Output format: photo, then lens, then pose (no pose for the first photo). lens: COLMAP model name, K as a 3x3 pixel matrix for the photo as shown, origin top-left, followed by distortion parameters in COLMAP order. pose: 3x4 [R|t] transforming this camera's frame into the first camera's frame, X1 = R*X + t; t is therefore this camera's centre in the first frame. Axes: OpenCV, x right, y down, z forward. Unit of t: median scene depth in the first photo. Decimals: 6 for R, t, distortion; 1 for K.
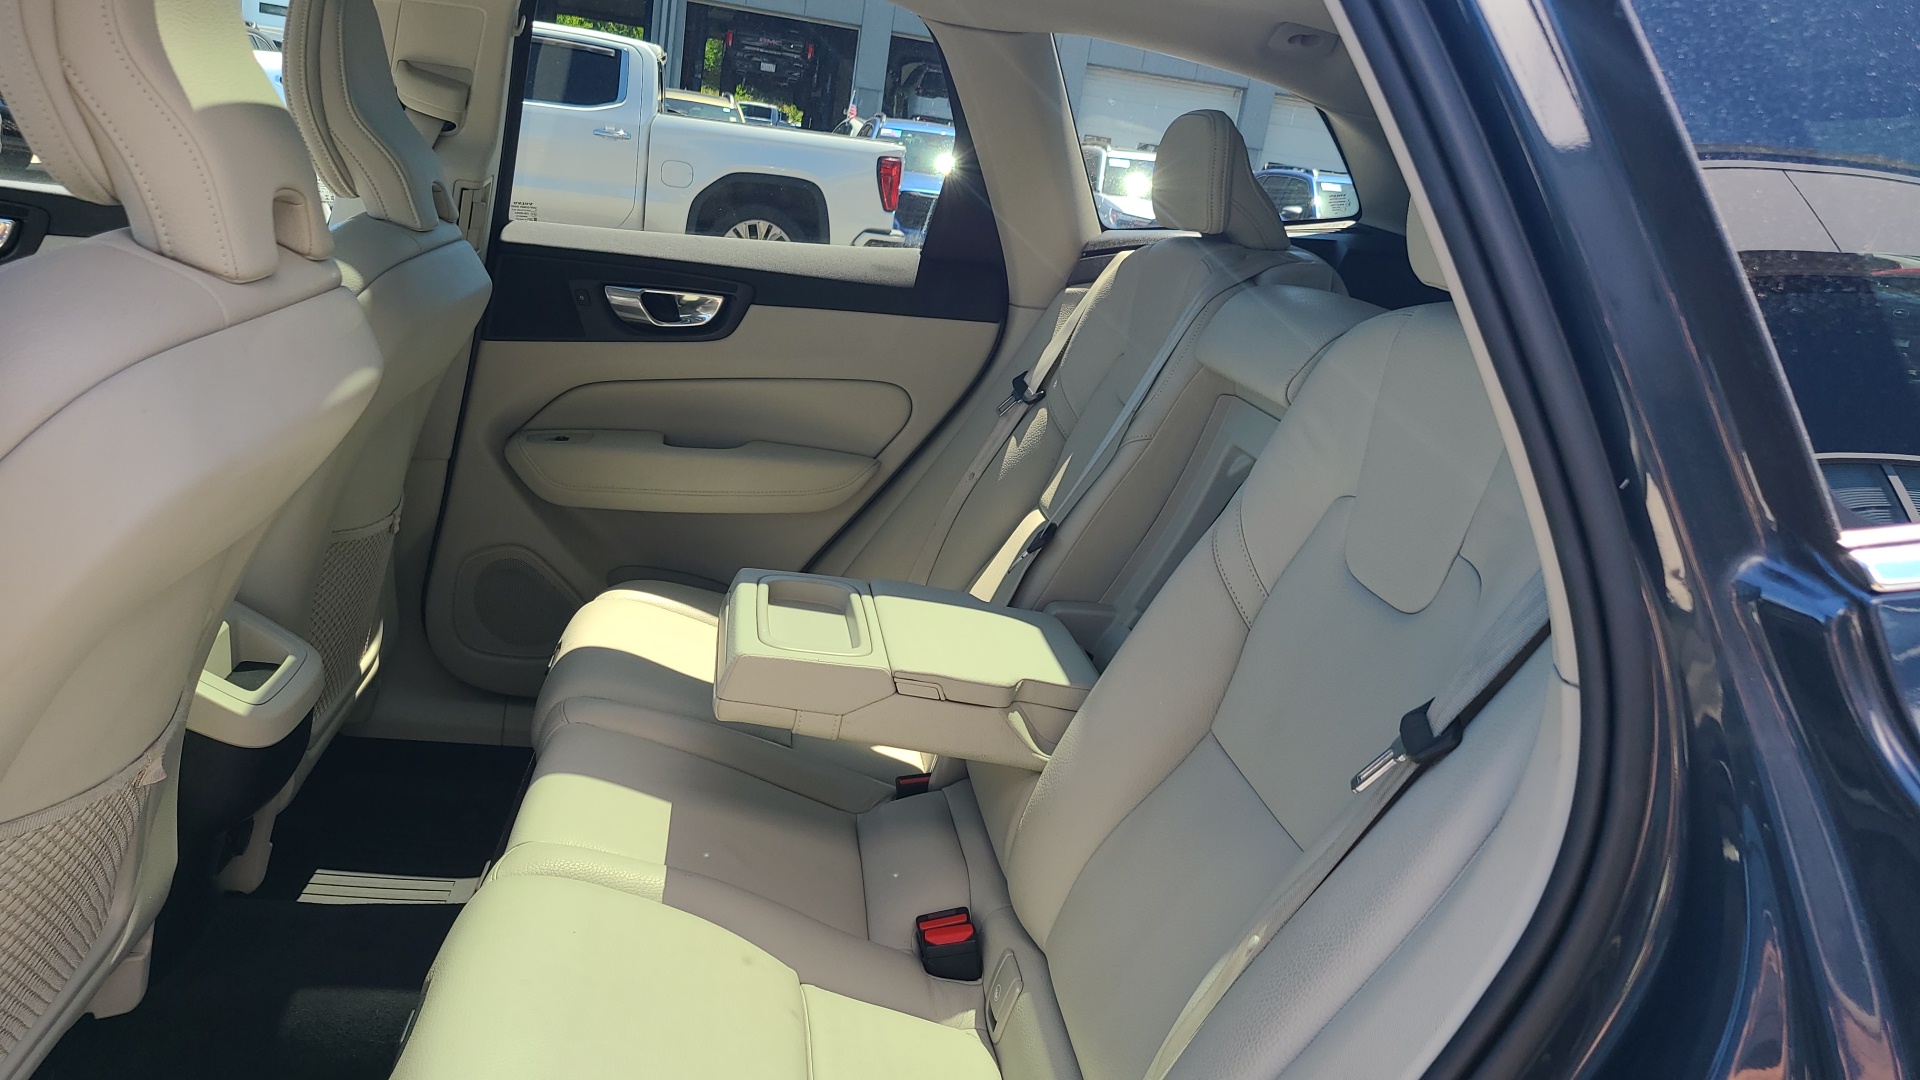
lens RADIAL K [[1463.2, 0, 957.8], [0, 1463.2, 544.3], [0, 0, 1]] dist [0.035497, -0.010656]
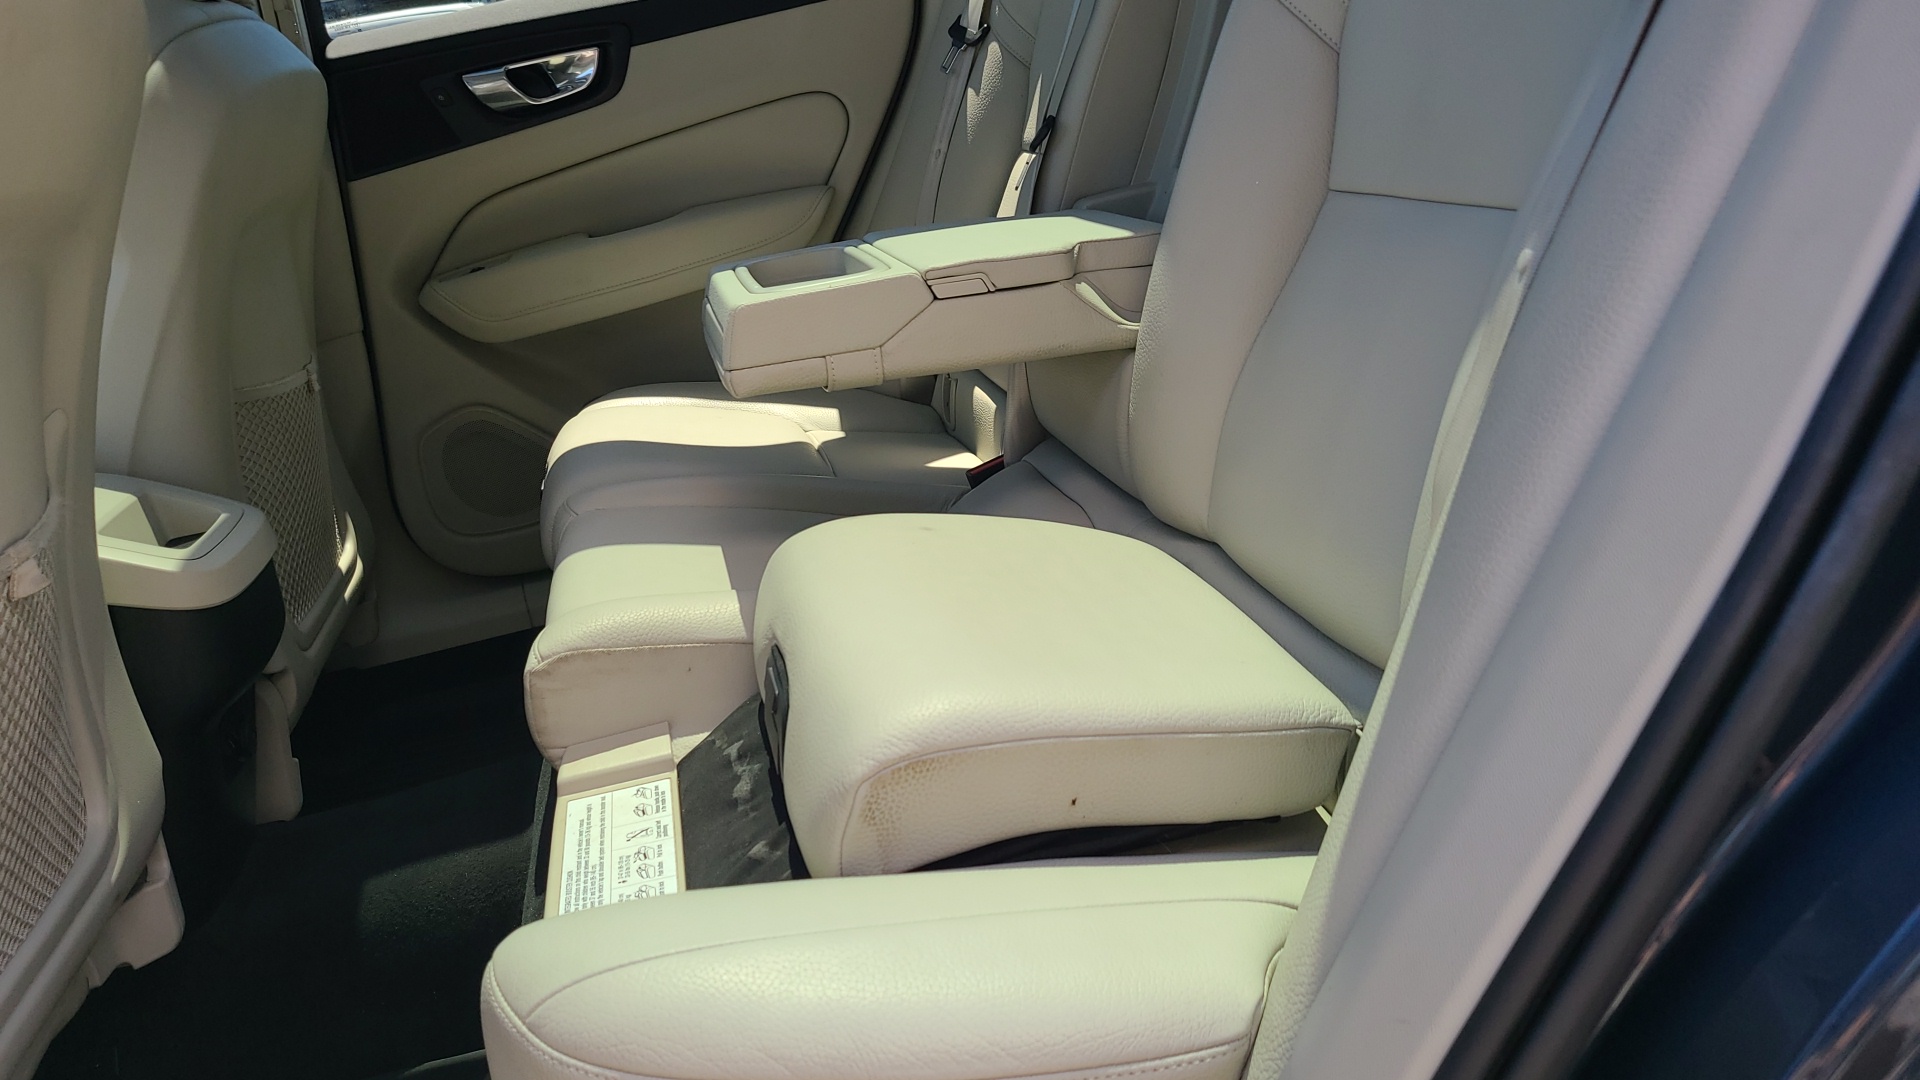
lens RADIAL K [[1463.2, 0, 960.4], [0, 1463.2, 535.7], [0, 0, 1]] dist [0.035497, -0.010656]
pose [[0.949415, -0.313783, -0.012296, -0.044317], [0.313823, 0.946685, 0.072822, 0.125843], [-0.011210, -0.072997, 0.997269, 0.138475]]
